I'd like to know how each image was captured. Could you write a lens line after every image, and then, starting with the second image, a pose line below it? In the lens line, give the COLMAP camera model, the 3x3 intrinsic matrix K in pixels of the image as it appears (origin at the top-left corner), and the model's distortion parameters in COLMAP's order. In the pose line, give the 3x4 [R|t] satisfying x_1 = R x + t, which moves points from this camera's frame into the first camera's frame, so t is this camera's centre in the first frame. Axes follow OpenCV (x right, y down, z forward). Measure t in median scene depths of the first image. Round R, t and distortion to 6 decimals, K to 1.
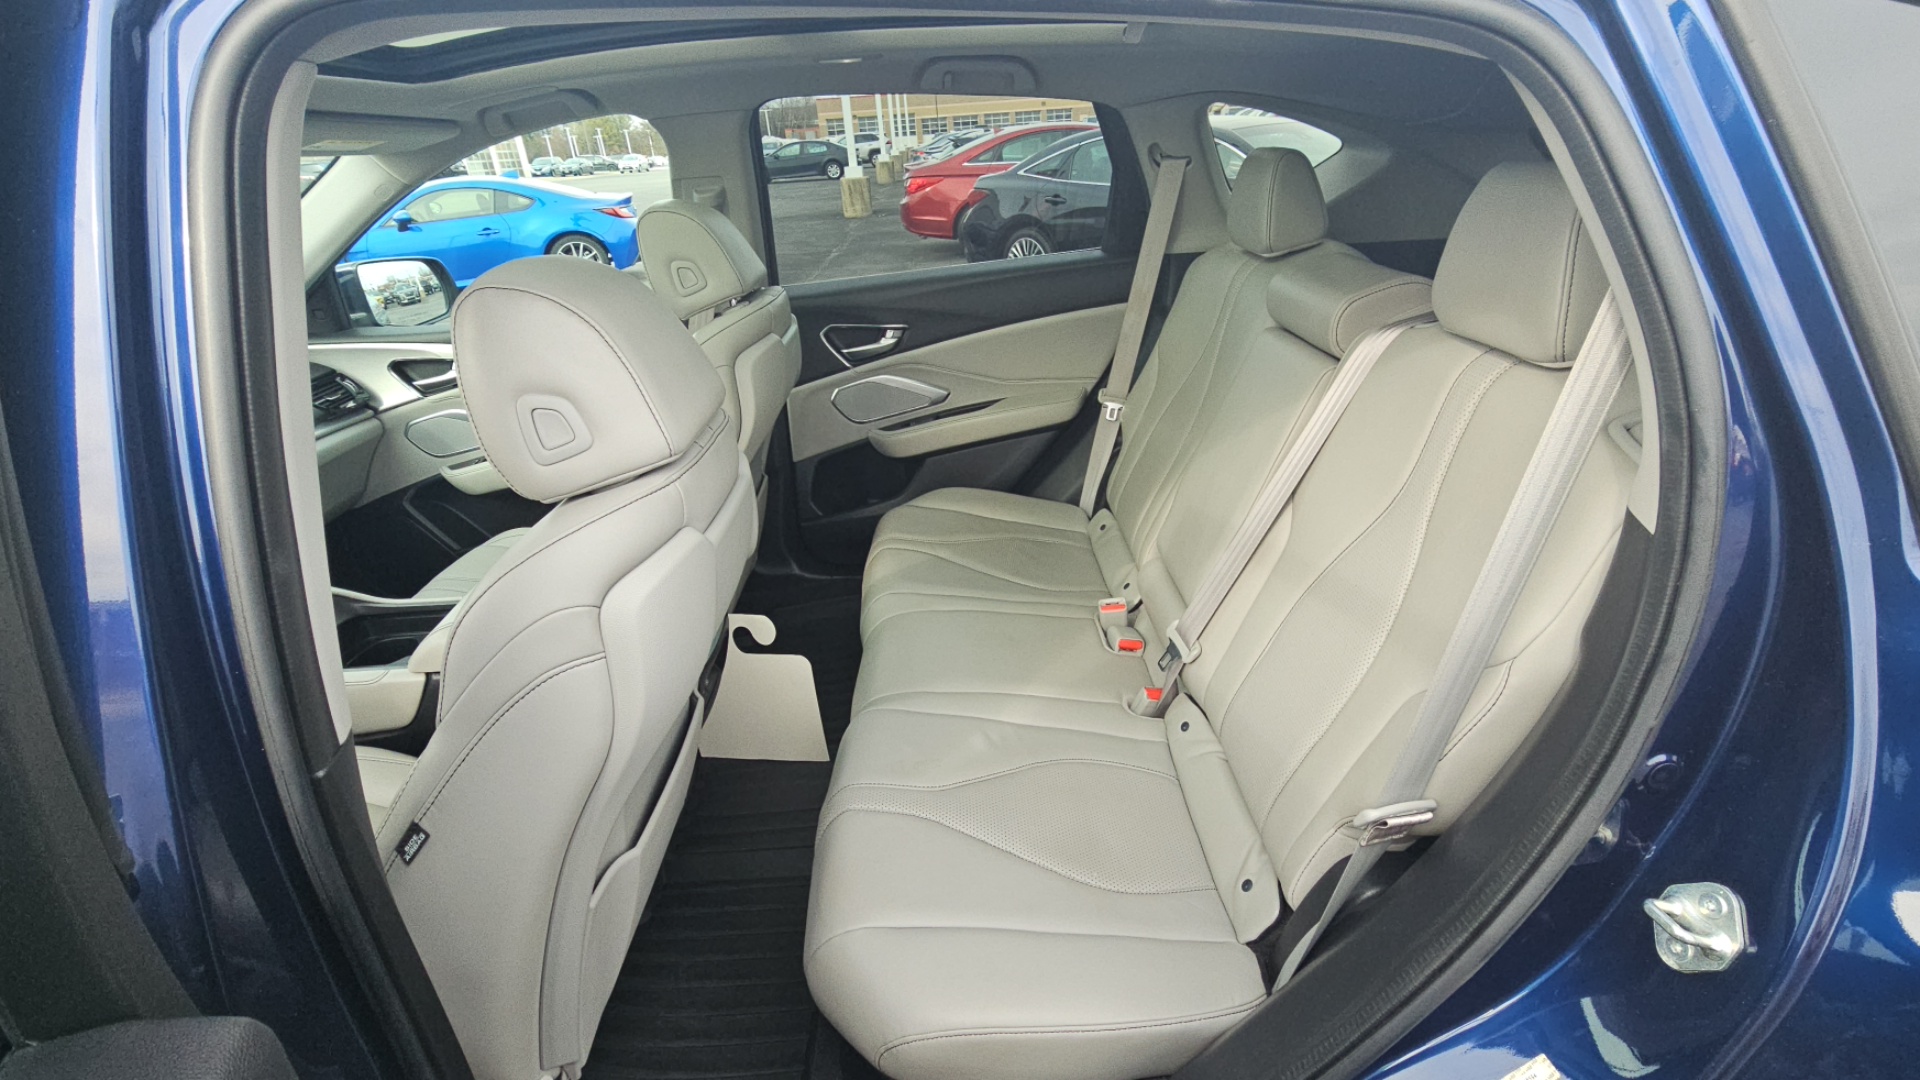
lens RADIAL K [[854.1, 0, 979.8], [0, 854.1, 545.7], [0, 0, 1]] dist [0.007722, -0.006533]
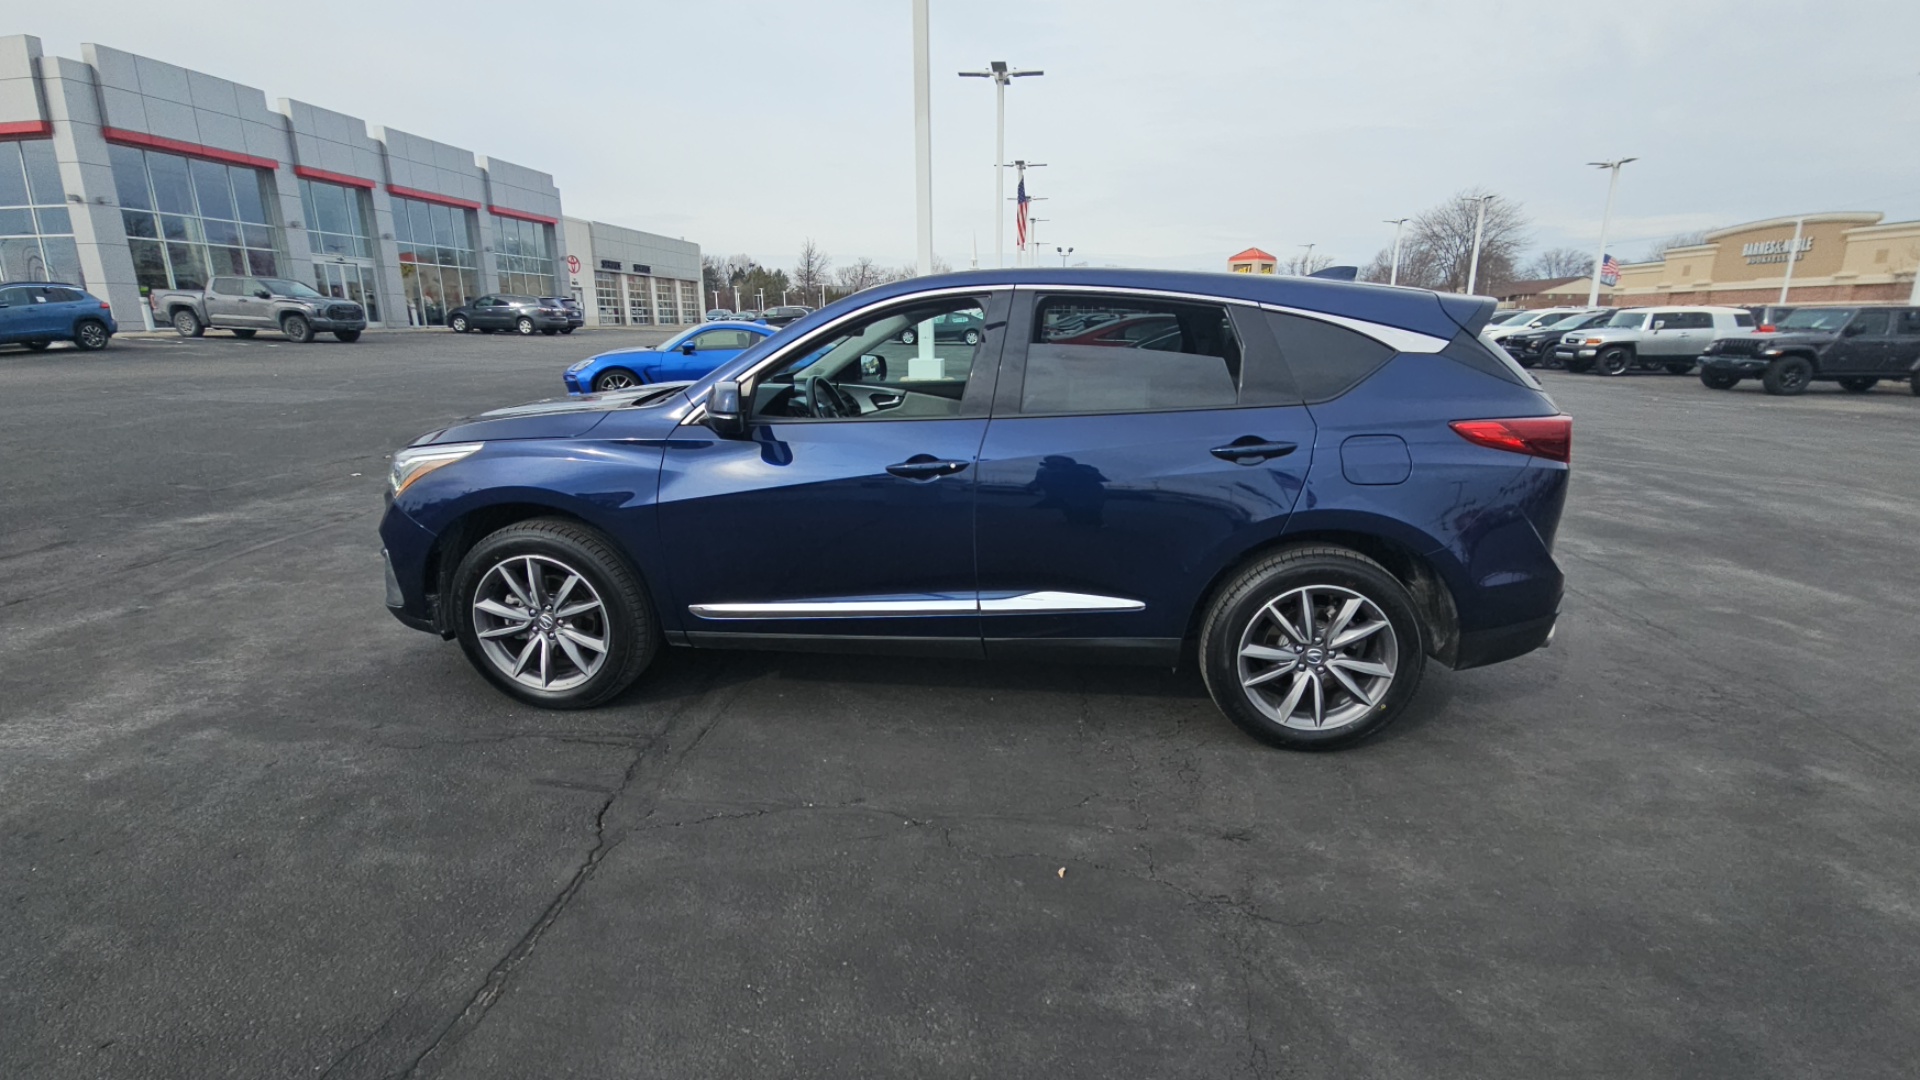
lens RADIAL K [[861.9, 0, 987.2], [0, 861.9, 531.1], [0, 0, 1]] dist [0.008911, -0.007601]
pose [[0.989773, 0.095698, -0.105786, -0.081942], [-0.114813, 0.974531, -0.192632, 0.590567], [0.084657, 0.202808, 0.975552, -1.249785]]
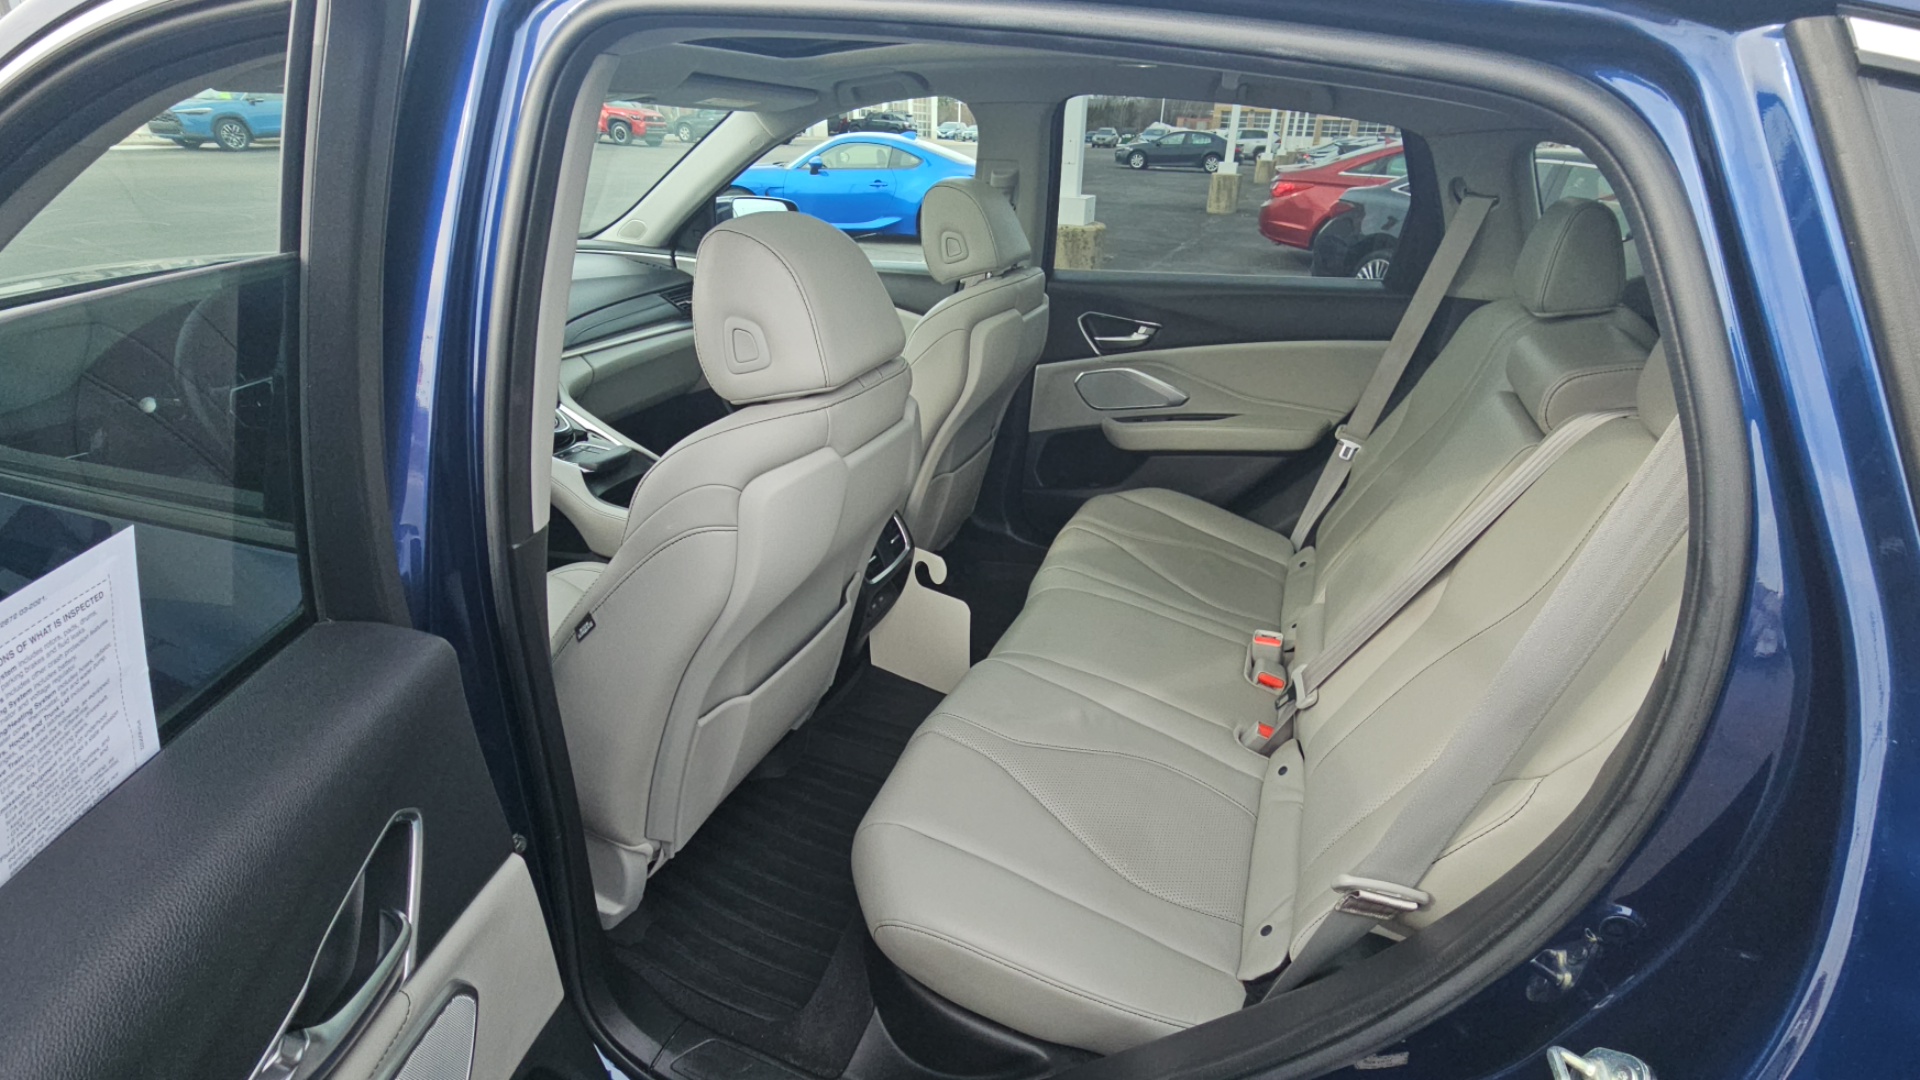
lens RADIAL K [[854.1, 0, 979.5], [0, 854.1, 543.9], [0, 0, 1]] dist [0.007722, -0.006533]
pose [[0.914355, 0.253324, -0.315882, 0.106885], [-0.250213, 0.966841, 0.051097, -0.001887], [0.318352, 0.032317, 0.947422, -0.030847]]
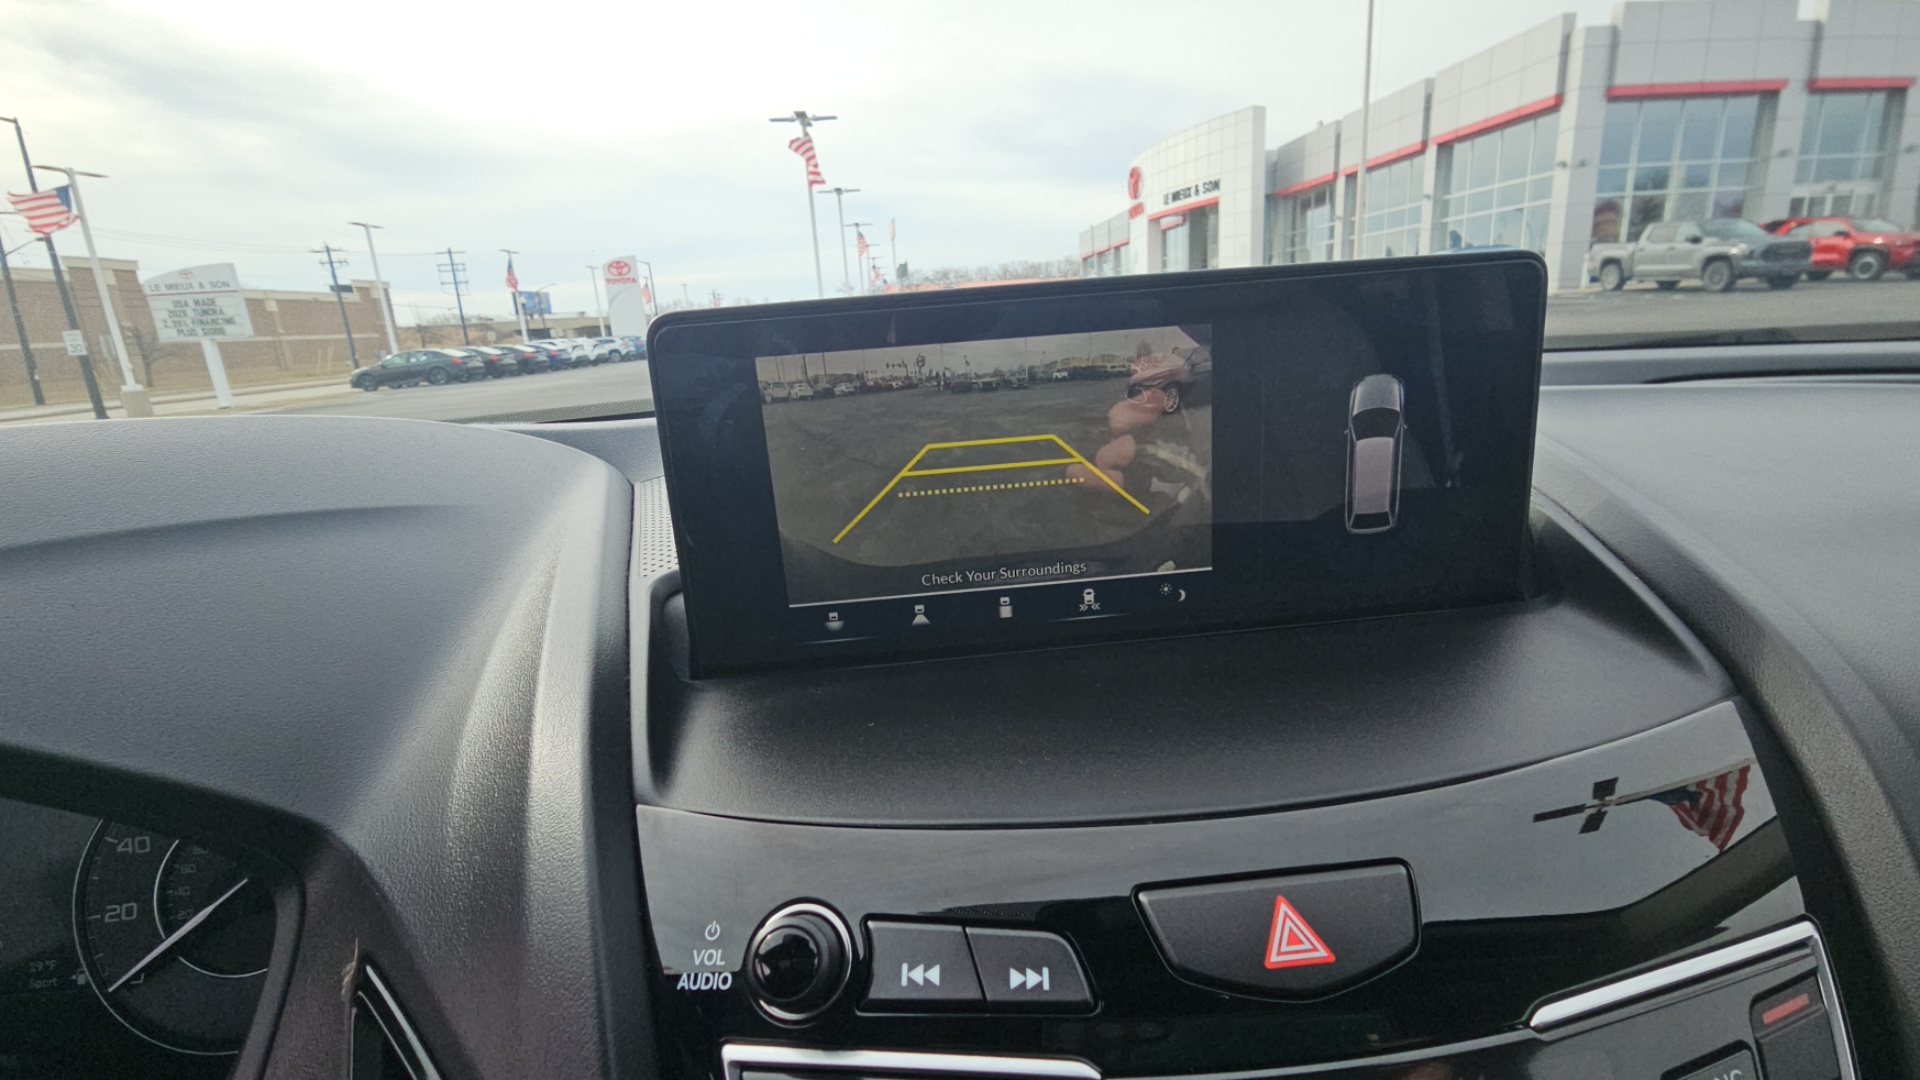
lens RADIAL K [[854.1, 0, 982.6], [0, 854.1, 547.2], [0, 0, 1]] dist [0.007722, -0.006533]
pose [[0.039407, 0.319156, -0.946882, -0.675024], [-0.378406, 0.881806, 0.281473, -0.101550], [0.924801, 0.347214, 0.155520, 0.606087]]
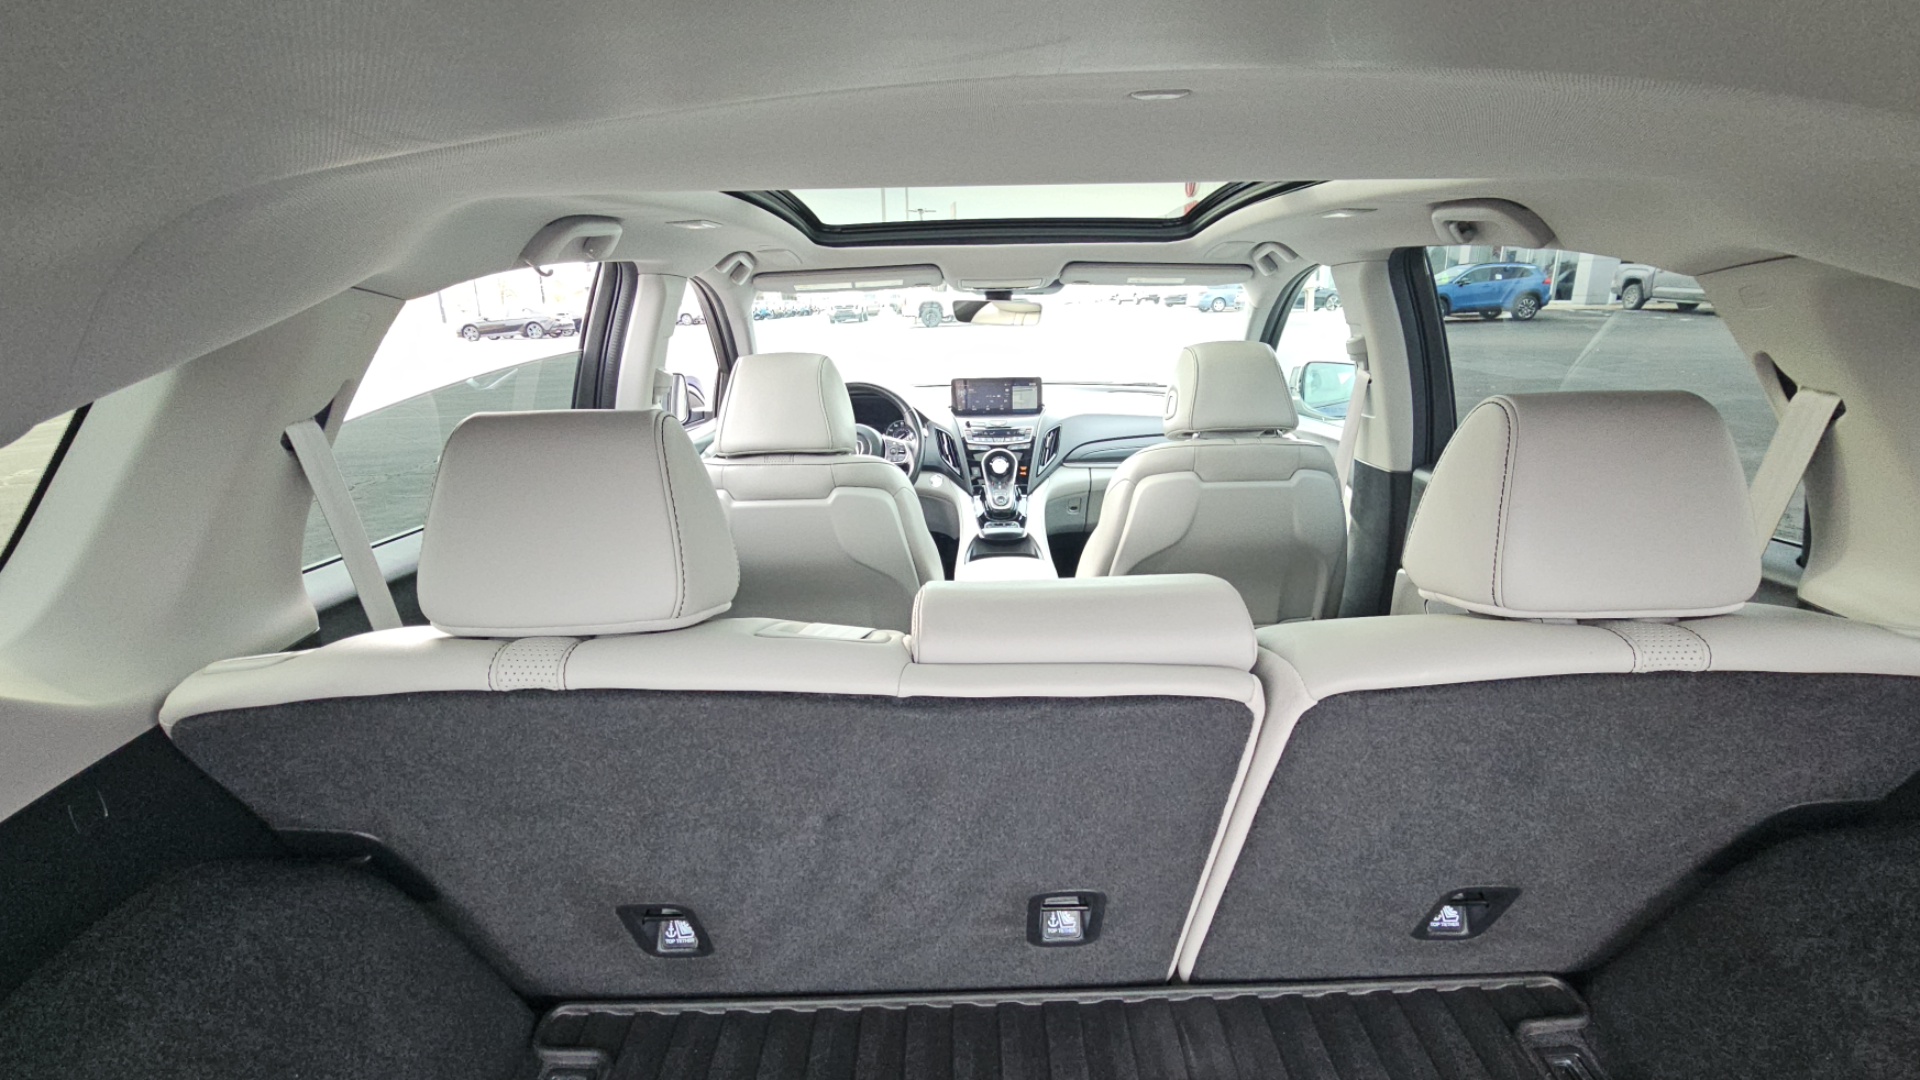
lens RADIAL K [[854.1, 0, 981.4], [0, 854.1, 544.9], [0, 0, 1]] dist [0.007722, -0.006533]
pose [[-0.026568, 0.339992, -0.940053, 0.632699], [-0.419253, 0.849893, 0.319232, -0.318758], [0.907481, 0.402601, 0.119963, 0.550144]]
